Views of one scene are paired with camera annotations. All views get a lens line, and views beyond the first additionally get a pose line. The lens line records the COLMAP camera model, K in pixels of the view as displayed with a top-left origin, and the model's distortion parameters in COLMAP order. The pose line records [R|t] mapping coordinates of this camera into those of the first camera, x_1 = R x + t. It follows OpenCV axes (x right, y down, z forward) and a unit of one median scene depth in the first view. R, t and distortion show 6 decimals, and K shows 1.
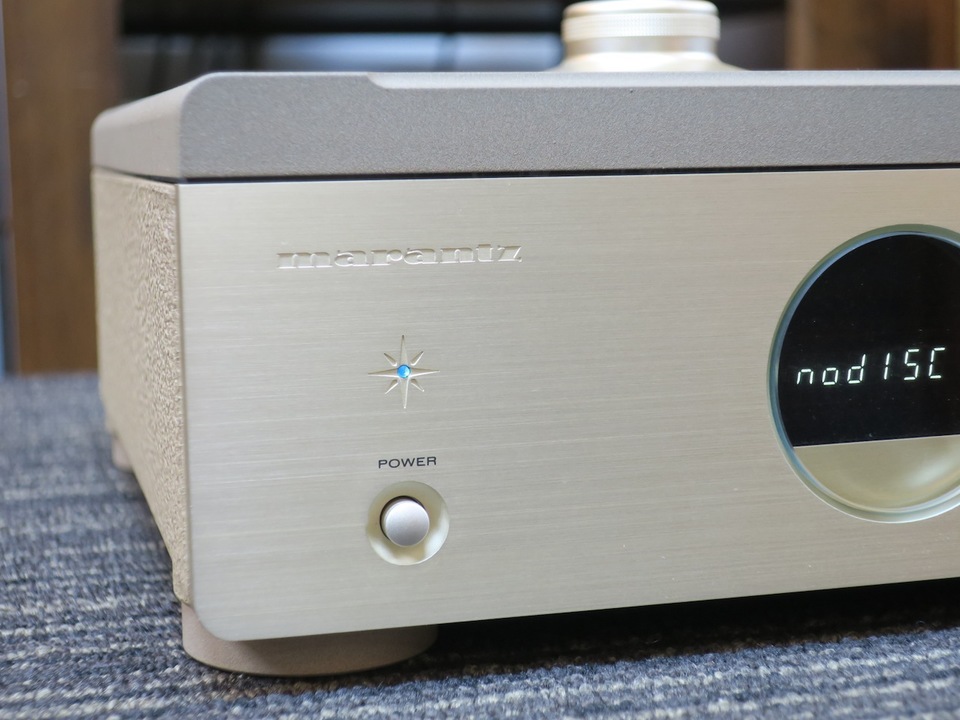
lens RADIAL K [[1737.9, 0, 482.5], [0, 1737.9, 355.8], [0, 0, 1]] dist [-0.013026, 0.000000]
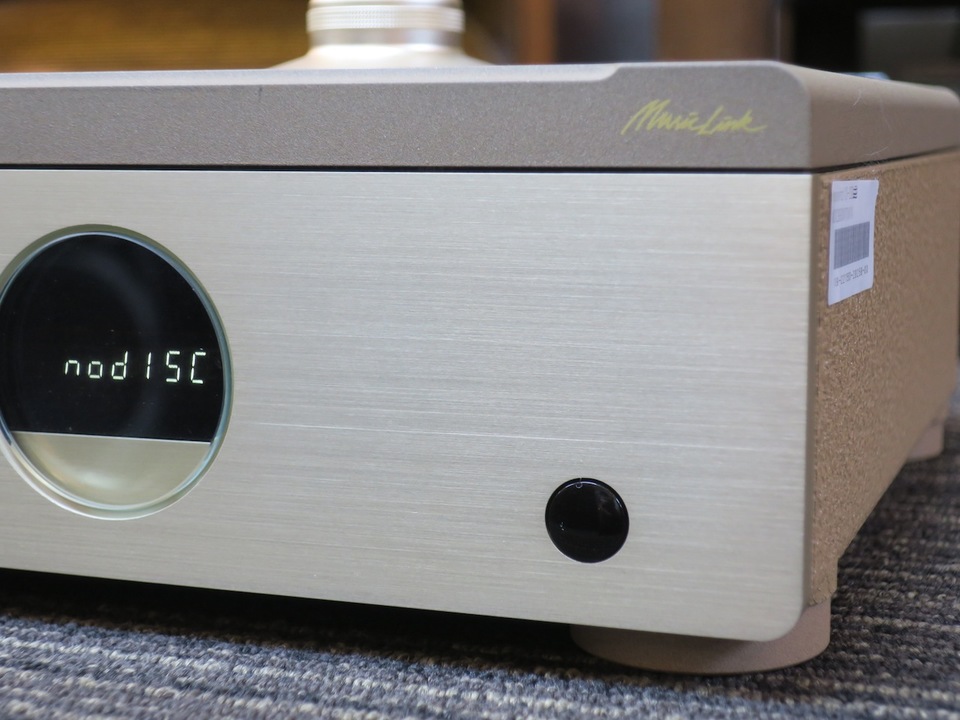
lens RADIAL K [[1737.9, 0, 474.8], [0, 1737.9, 358.1], [0, 0, 1]] dist [-0.013026, 0.000000]
pose [[0.818113, 0.088075, -0.568273, 0.966863], [-0.082305, 0.995961, 0.035871, -0.050410], [0.569138, 0.017425, 0.822058, 0.283215]]
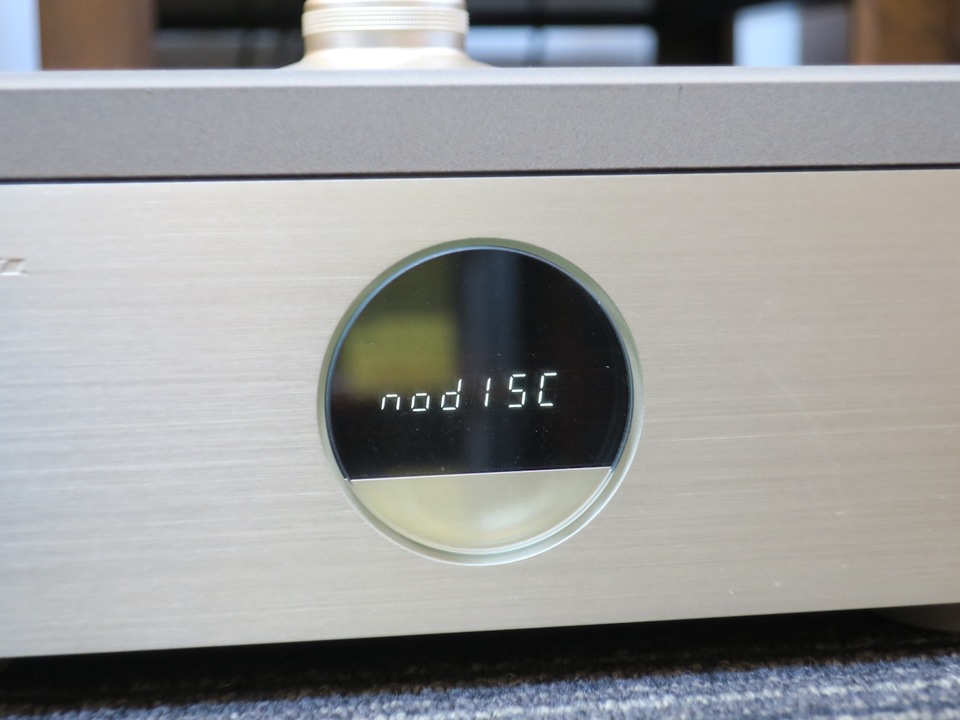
lens RADIAL K [[1737.9, 0, 475.8], [0, 1737.9, 357.9], [0, 0, 1]] dist [-0.013026, 0.000000]
pose [[0.994285, 0.015182, -0.105676, 0.325866], [-0.014792, 0.999881, 0.004475, -0.016176], [0.105731, -0.002886, 0.994391, 0.090985]]
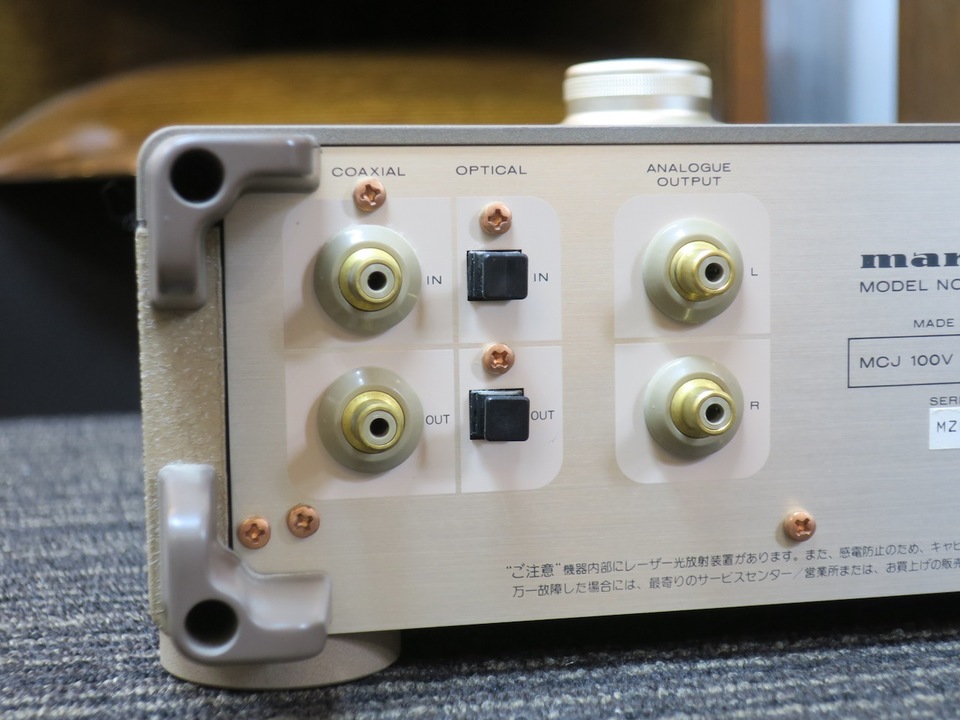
lens RADIAL K [[1616.6, 0, 477.0], [0, 1616.6, 358.5], [0, 0, 1]] dist [-0.017314, 0.000000]
pose [[0.997841, 0.004186, -0.065536, 0.107228], [-0.006302, 0.999464, -0.032115, 0.011410], [0.065367, 0.032458, 0.997333, 0.012378]]
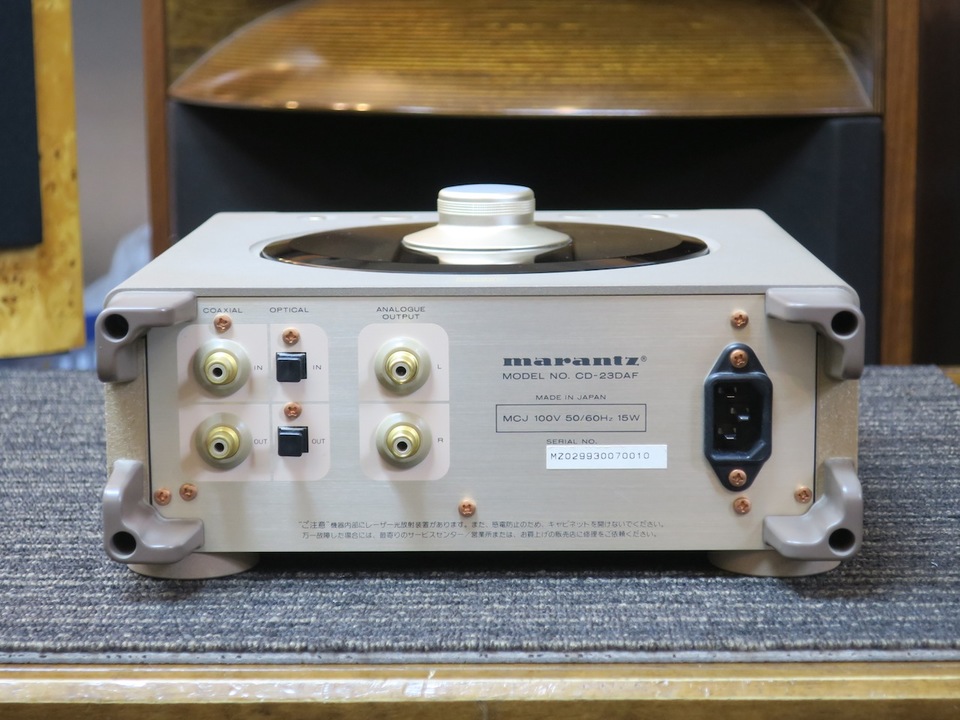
lens RADIAL K [[2098.9, 0, 476.8], [0, 2098.9, 356.0], [0, 0, 1]] dist [0.015483, 0.000000]
pose [[0.960477, 0.052371, -0.273387, 0.850802], [-0.040306, 0.997957, 0.049566, -0.193821], [0.275424, -0.036588, 0.960626, -1.145298]]
